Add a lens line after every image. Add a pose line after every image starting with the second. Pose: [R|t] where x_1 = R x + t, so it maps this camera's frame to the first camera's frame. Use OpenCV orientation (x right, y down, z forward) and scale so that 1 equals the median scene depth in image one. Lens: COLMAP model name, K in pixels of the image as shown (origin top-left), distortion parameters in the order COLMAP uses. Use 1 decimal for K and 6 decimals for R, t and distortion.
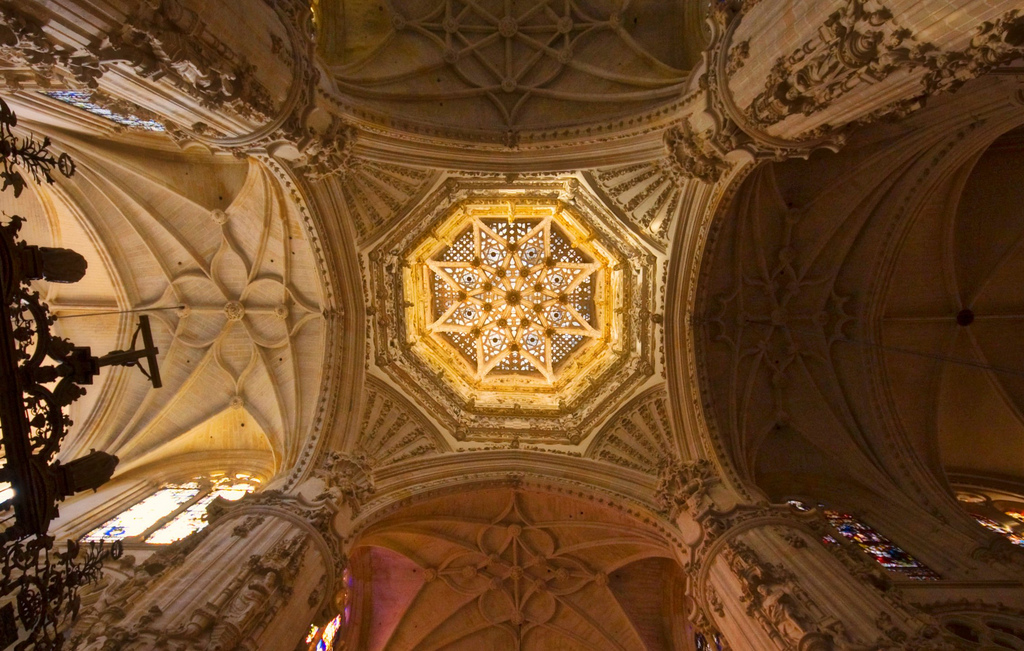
lens RADIAL K [[415.4, 0, 510.3], [0, 415.4, 325.9], [0, 0, 1]] dist [-0.000003, -0.000057]
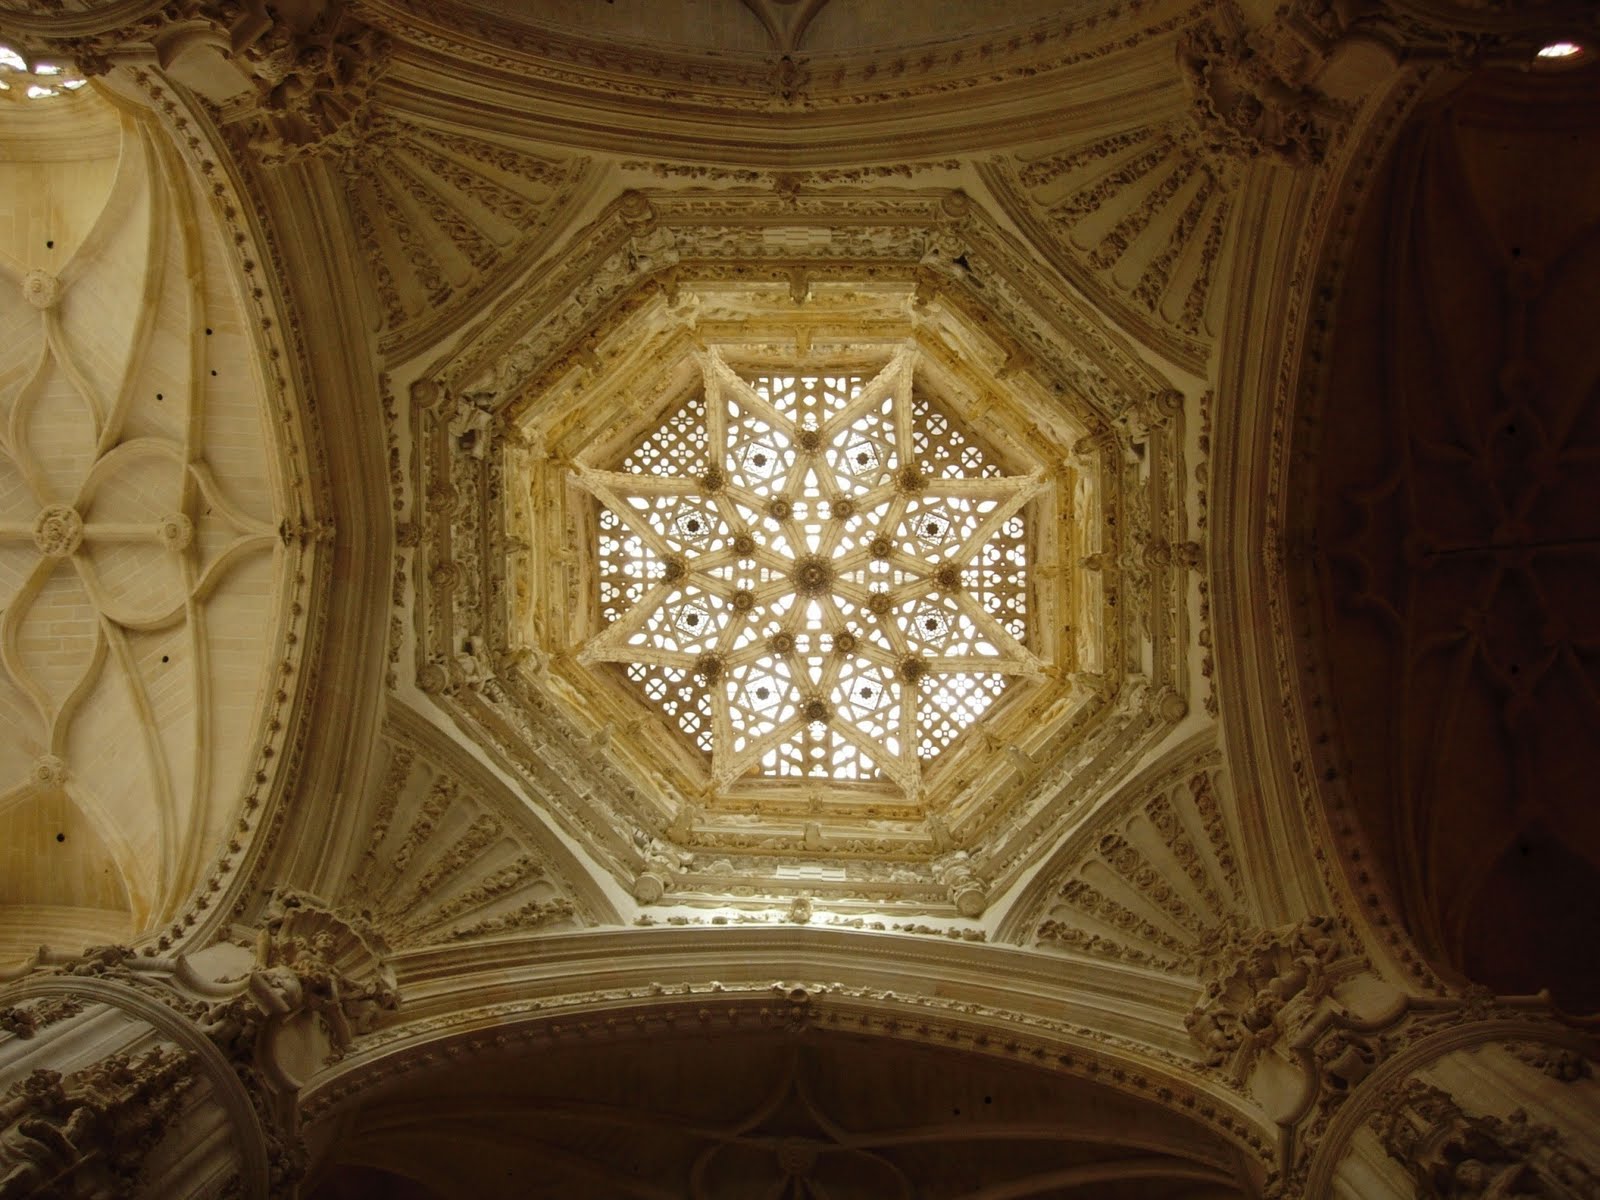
lens RADIAL K [[1140.0, 0, 805.5], [0, 1140.0, 599.5], [0, 0, 1]] dist [-0.067274, -0.001900]
pose [[0.999928, 0.001399, -0.011956, 0.029957], [-0.002610, 0.994793, -0.101878, 0.130279], [0.011752, 0.101902, 0.994725, 0.015092]]
